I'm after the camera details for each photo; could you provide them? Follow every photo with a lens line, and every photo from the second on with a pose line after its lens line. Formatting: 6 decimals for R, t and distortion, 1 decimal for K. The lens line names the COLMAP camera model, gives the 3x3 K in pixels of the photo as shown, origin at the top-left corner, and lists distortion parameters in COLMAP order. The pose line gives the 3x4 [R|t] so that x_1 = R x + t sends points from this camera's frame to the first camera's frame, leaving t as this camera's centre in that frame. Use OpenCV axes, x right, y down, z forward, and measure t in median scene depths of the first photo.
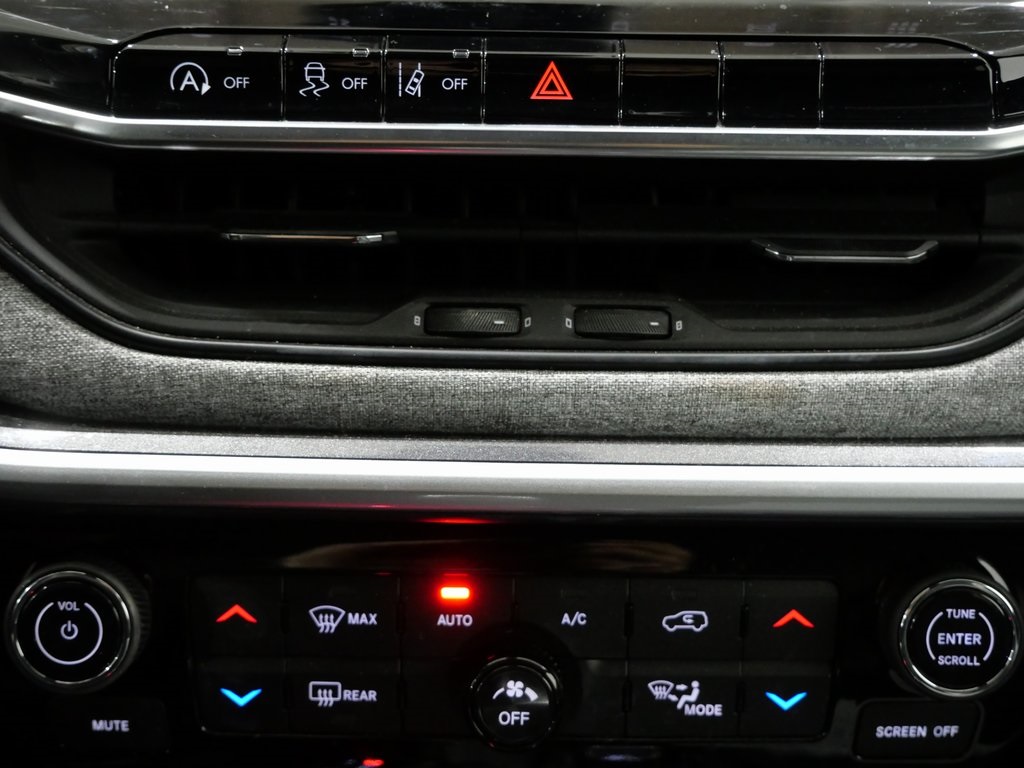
lens RADIAL K [[1302.1, 0, 512.3], [0, 1302.1, 383.4], [0, 0, 1]] dist [0.046972, 0.000000]
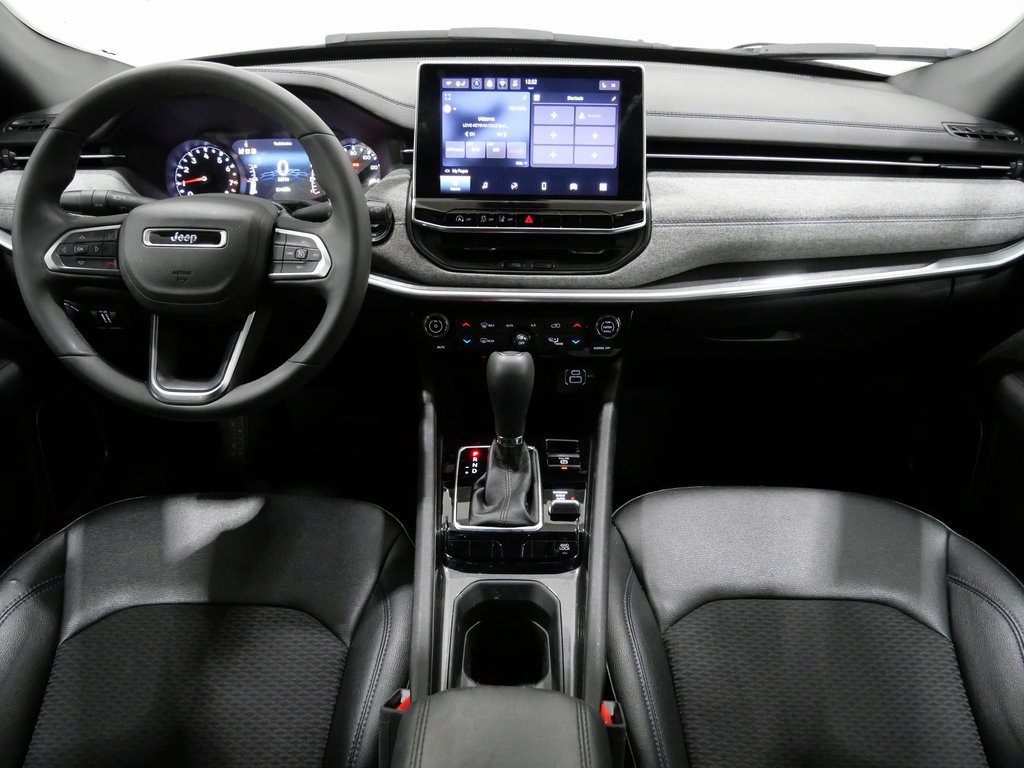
lens RADIAL K [[737.2, 0, 509.6], [0, 737.2, 384.5], [0, 0, 1]] dist [-0.045821, 0.006035]
pose [[0.999998, -0.001624, -0.001202, -0.043145], [0.001740, 0.994608, 0.103691, 0.118218], [0.001027, -0.103692, 0.994609, -1.933059]]
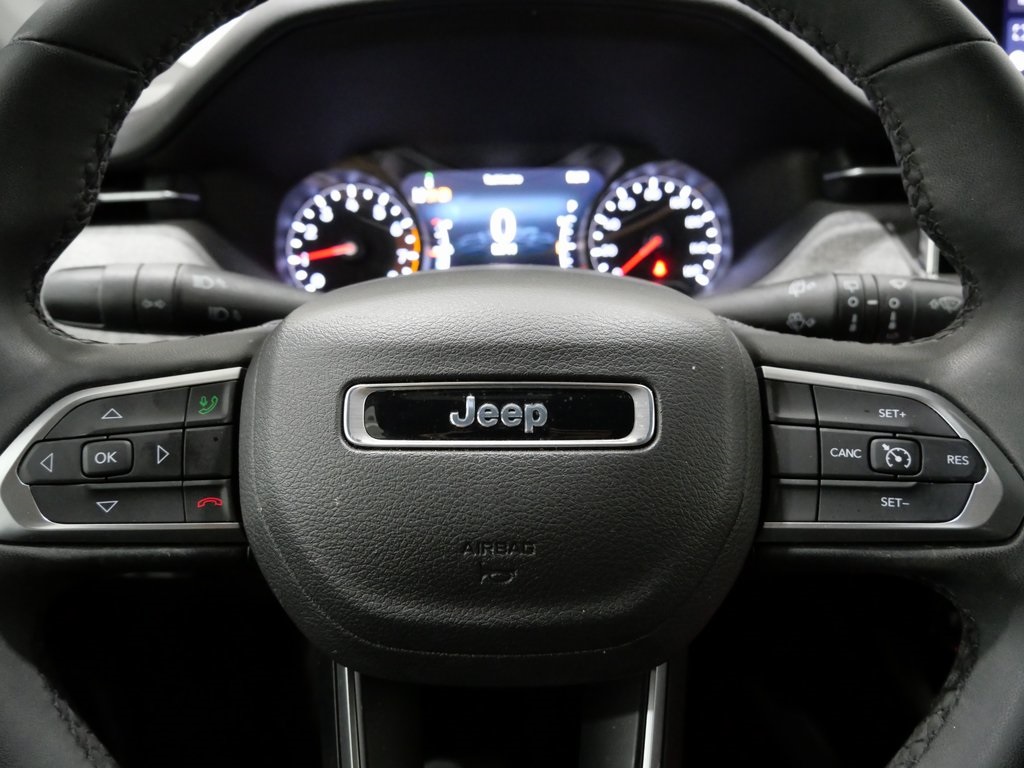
lens RADIAL K [[737.2, 0, 511.6], [0, 737.2, 382.3], [0, 0, 1]] dist [-0.045821, 0.006035]
pose [[0.999403, -0.031926, 0.013200, -1.122619], [0.032234, 0.999198, -0.023760, -0.129953], [-0.012431, 0.024171, 0.999631, -0.138247]]
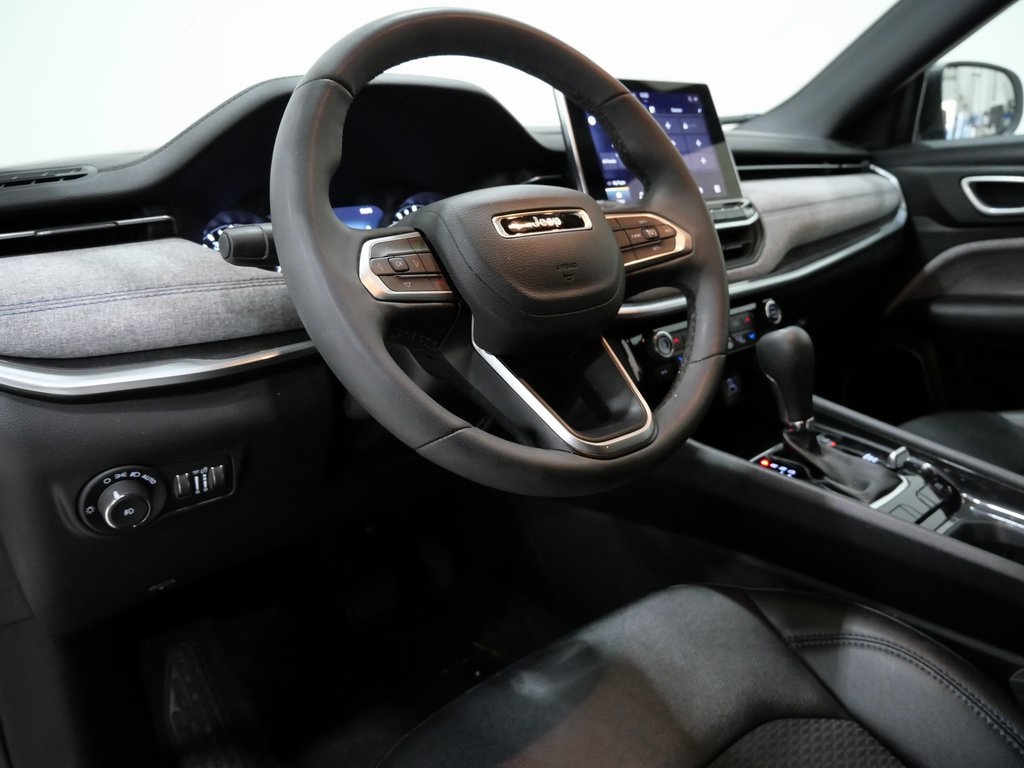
lens RADIAL K [[737.2, 0, 508.0], [0, 737.2, 379.7], [0, 0, 1]] dist [-0.045821, 0.006035]
pose [[0.769296, -0.224823, 0.598028, -2.287095], [0.339643, 0.936727, -0.084759, 0.336495], [-0.541134, 0.268321, 0.796981, -0.680808]]
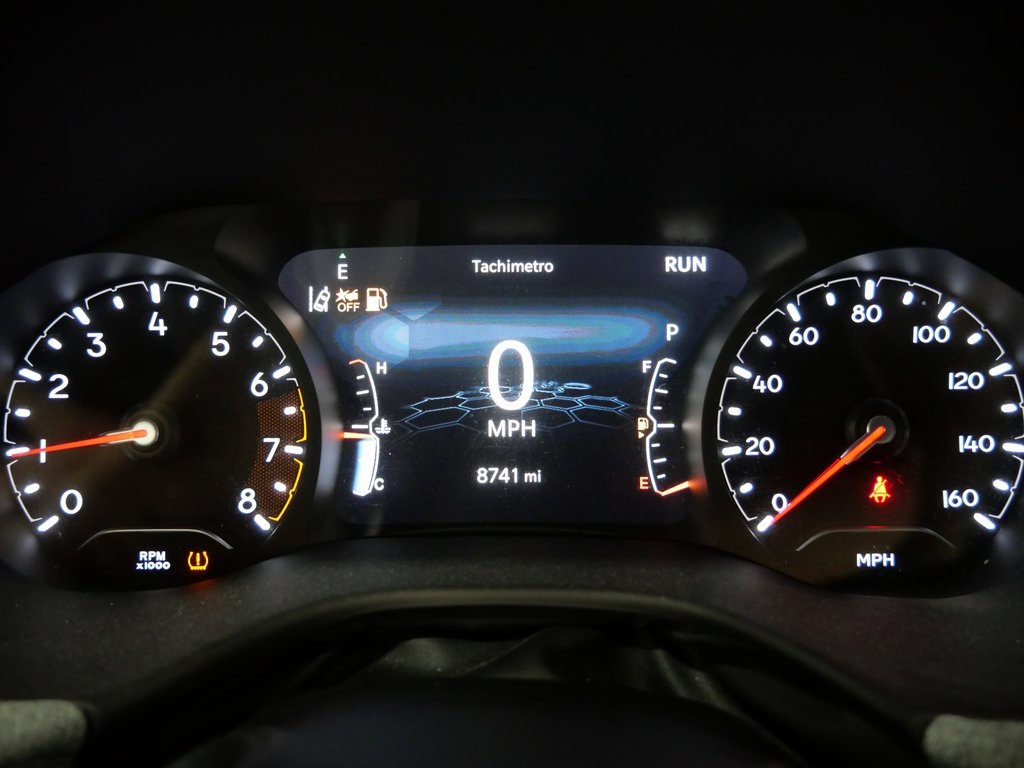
lens RADIAL K [[1026.3, 0, 516.4], [0, 1026.3, 390.6], [0, 0, 1]] dist [-0.001011, 0.000000]
pose [[0.999827, -0.006846, -0.017311, -1.084399], [0.005802, 0.998202, -0.059655, -0.460557], [0.017688, 0.059545, 0.998069, 0.543288]]
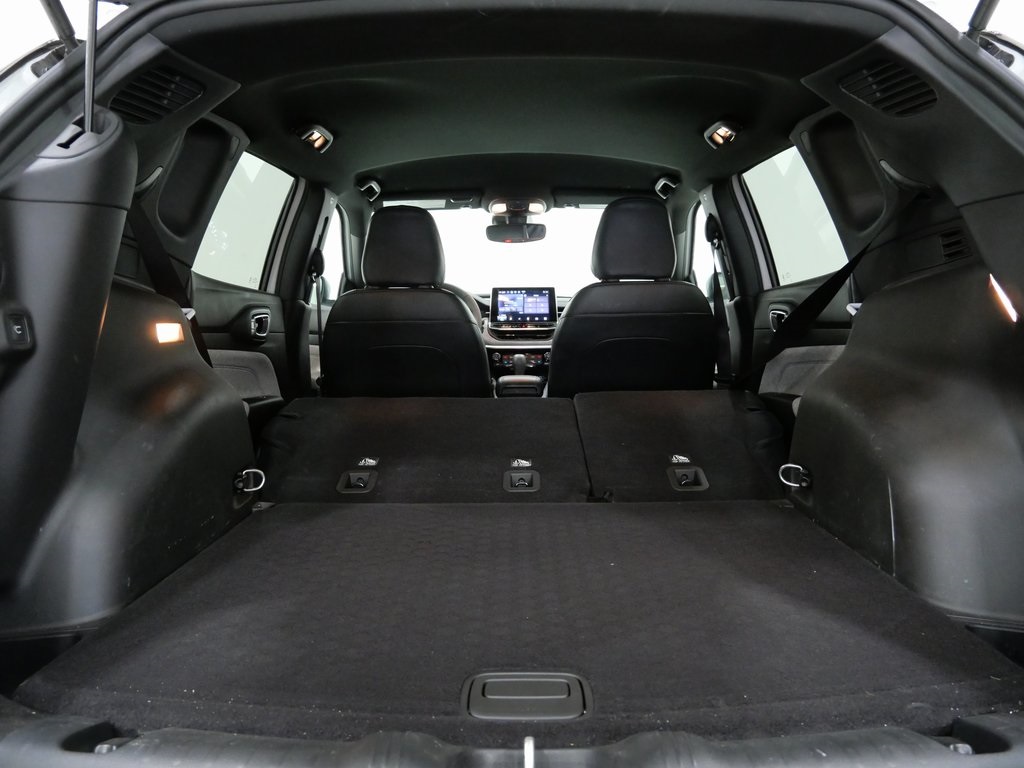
lens RADIAL K [[737.2, 0, 510.5], [0, 737.2, 384.2], [0, 0, 1]] dist [-0.045821, 0.006035]
pose [[0.999819, -0.016692, 0.009173, -0.250432], [0.018903, 0.928702, -0.370344, 4.107590], [-0.002337, 0.370451, 0.928849, -7.816553]]
